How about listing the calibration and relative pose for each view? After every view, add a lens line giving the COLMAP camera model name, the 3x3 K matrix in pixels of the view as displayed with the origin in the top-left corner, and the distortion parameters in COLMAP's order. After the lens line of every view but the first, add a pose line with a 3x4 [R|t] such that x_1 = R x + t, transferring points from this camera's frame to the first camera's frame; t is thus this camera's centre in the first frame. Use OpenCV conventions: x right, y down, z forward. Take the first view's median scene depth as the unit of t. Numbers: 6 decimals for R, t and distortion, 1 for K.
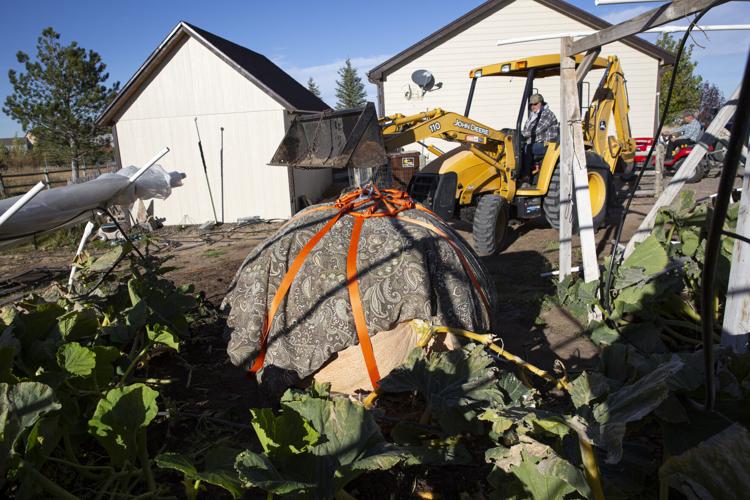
lens RADIAL K [[627.6, 0, 375.3], [0, 627.6, 249.4], [0, 0, 1]] dist [-0.095231, 0.089657]
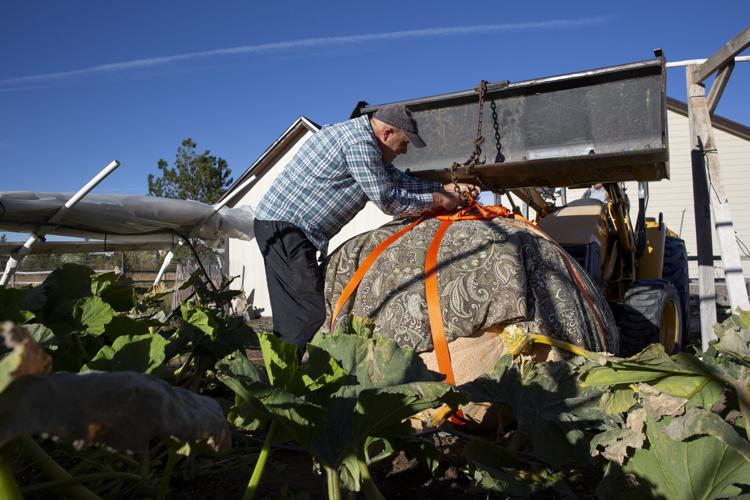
lens RADIAL K [[627.6, 0, 380.8], [0, 627.6, 247.6], [0, 0, 1]] dist [-0.095231, 0.089657]
pose [[0.978968, 0.022605, -0.202758, 0.065609], [-0.083590, 0.951036, -0.297563, 0.265062], [0.186104, 0.308253, 0.932923, 0.203027]]
